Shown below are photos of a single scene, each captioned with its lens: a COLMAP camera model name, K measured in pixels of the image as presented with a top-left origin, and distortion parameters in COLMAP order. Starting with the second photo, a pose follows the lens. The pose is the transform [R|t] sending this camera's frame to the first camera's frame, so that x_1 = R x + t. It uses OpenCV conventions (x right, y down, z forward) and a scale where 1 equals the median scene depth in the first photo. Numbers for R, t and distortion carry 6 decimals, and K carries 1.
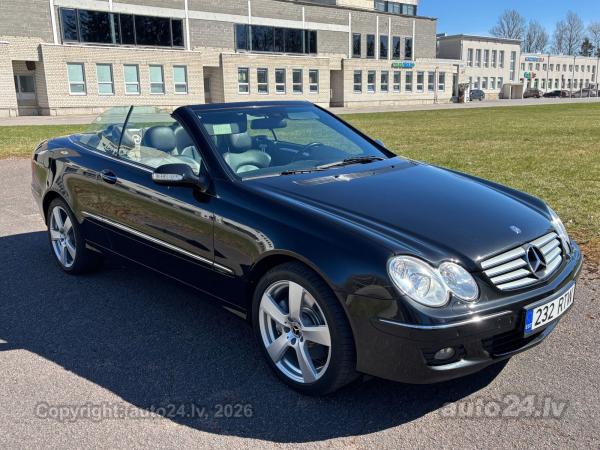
lens RADIAL K [[620.6, 0, 276.5], [0, 620.6, 227.7], [0, 0, 1]] dist [0.028727, 0.022113]
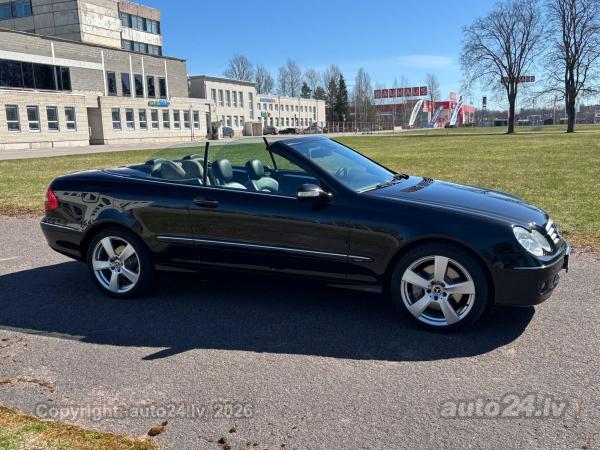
lens RADIAL K [[634.6, 0, 286.5], [0, 634.6, 225.8], [0, 0, 1]] dist [0.126233, -0.302850]
pose [[0.899189, -0.075758, 0.430953, -0.079598], [0.103676, 0.993739, -0.041631, 0.003540], [-0.425101, 0.082113, 0.901414, -0.018557]]
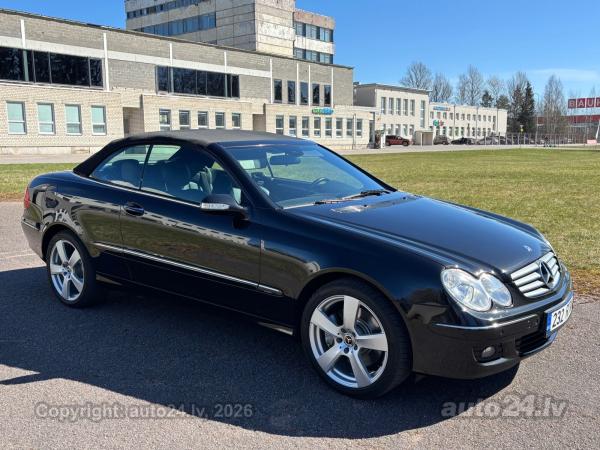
lens RADIAL K [[634.6, 0, 286.5], [0, 634.6, 225.8], [0, 0, 1]] dist [0.126233, -0.302850]
pose [[0.987645, -0.006155, 0.156590, -0.022374], [0.017853, 0.997142, -0.073409, 0.003588], [-0.155691, 0.075298, 0.984932, -0.011558]]
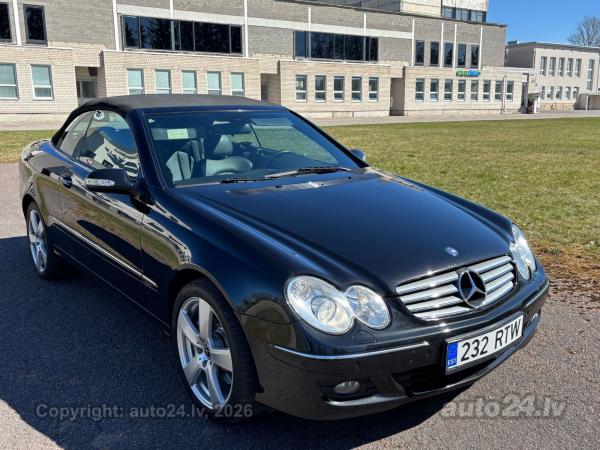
lens RADIAL K [[630.2, 0, 279.9], [0, 630.2, 223.8], [0, 0, 1]] dist [0.027940, 0.020873]
pose [[0.994516, 0.031781, -0.099637, 0.019494], [-0.033869, 0.999239, -0.019334, -0.000897], [0.098947, 0.022602, 0.994836, 0.006571]]
